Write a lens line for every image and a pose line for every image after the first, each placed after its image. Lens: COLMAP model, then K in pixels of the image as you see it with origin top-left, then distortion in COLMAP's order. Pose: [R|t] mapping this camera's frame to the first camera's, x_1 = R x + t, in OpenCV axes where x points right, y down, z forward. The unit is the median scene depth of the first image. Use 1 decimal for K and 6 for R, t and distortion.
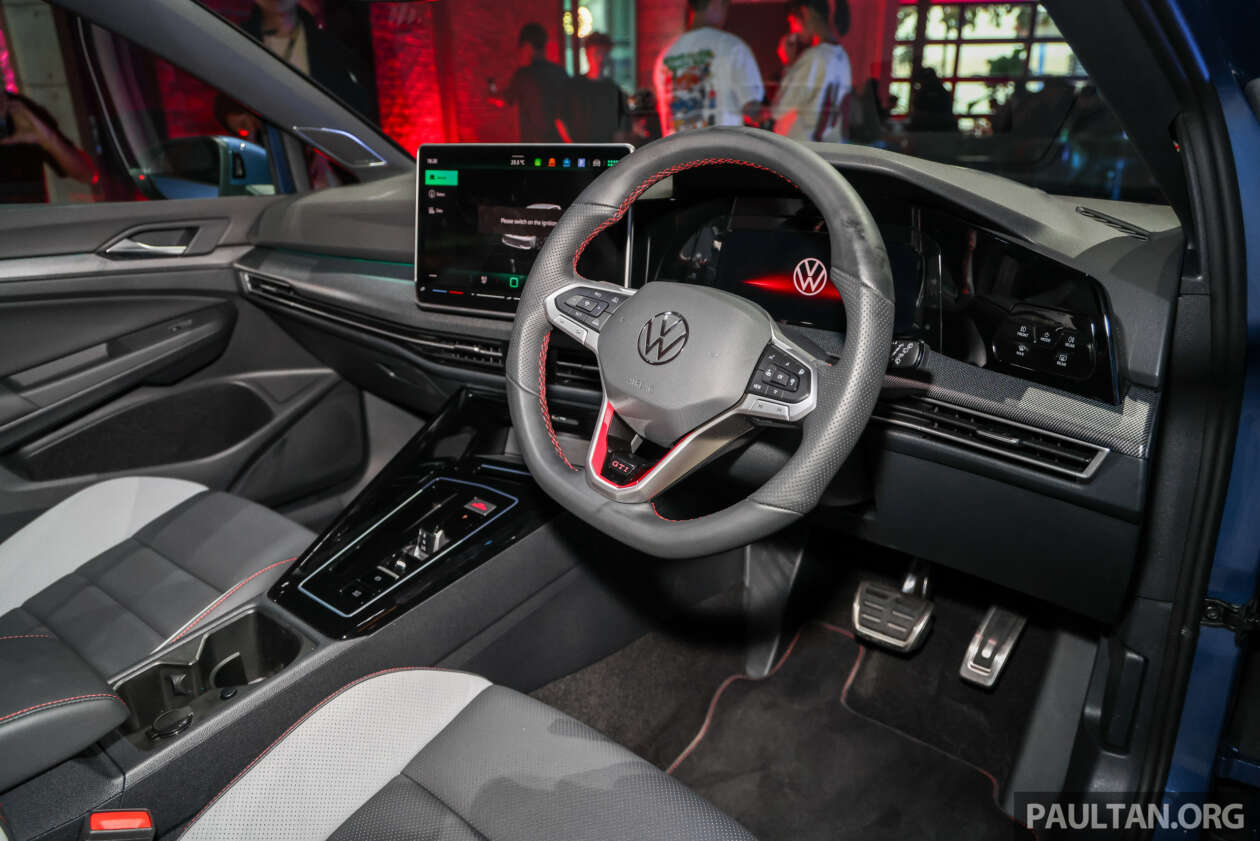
lens RADIAL K [[909.6, 0, 635.7], [0, 909.6, 423.9], [0, 0, 1]] dist [0.004496, 0.001186]
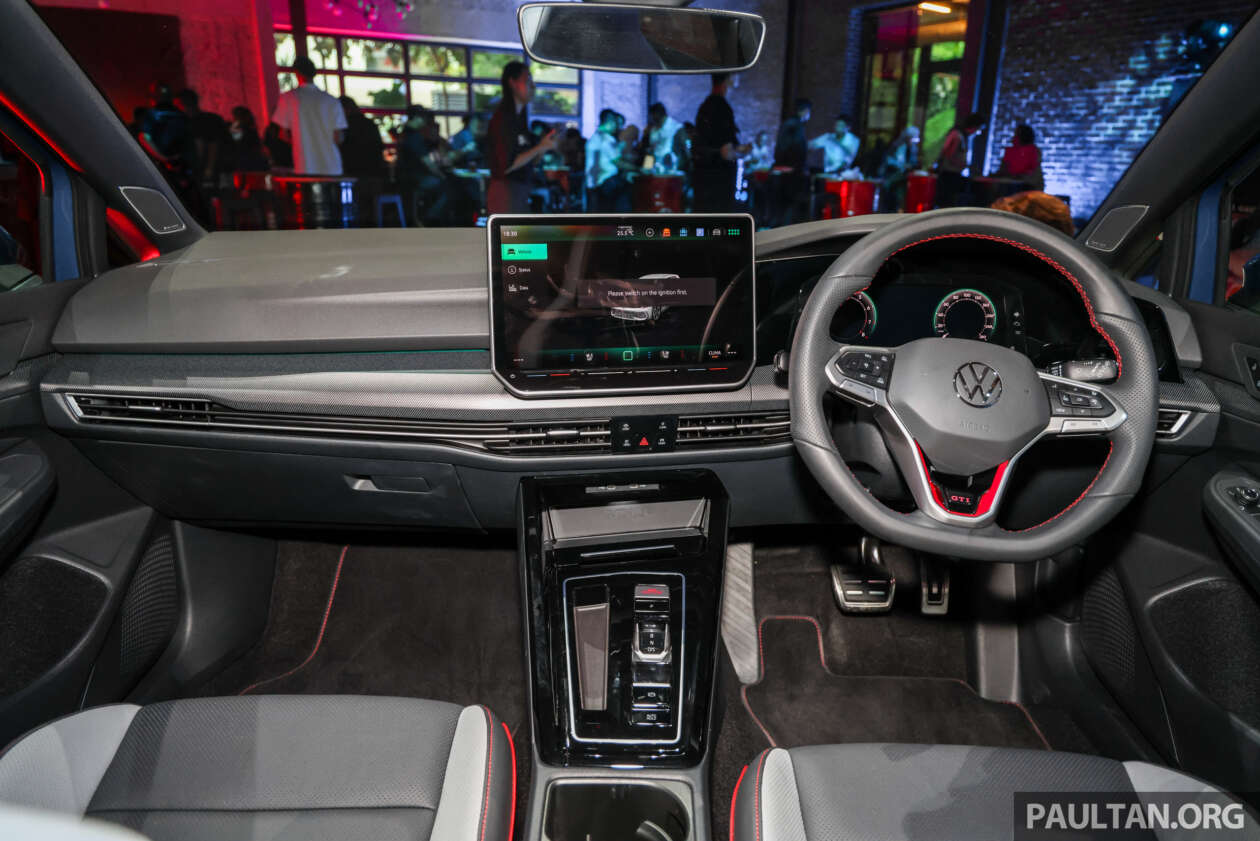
lens RADIAL K [[909.6, 0, 637.4], [0, 909.6, 413.9], [0, 0, 1]] dist [0.004496, 0.001186]
pose [[0.750263, -0.167768, 0.639499, -0.729073], [0.187184, 0.981593, 0.037908, -0.125825], [-0.634088, 0.091262, 0.767857, 0.252210]]
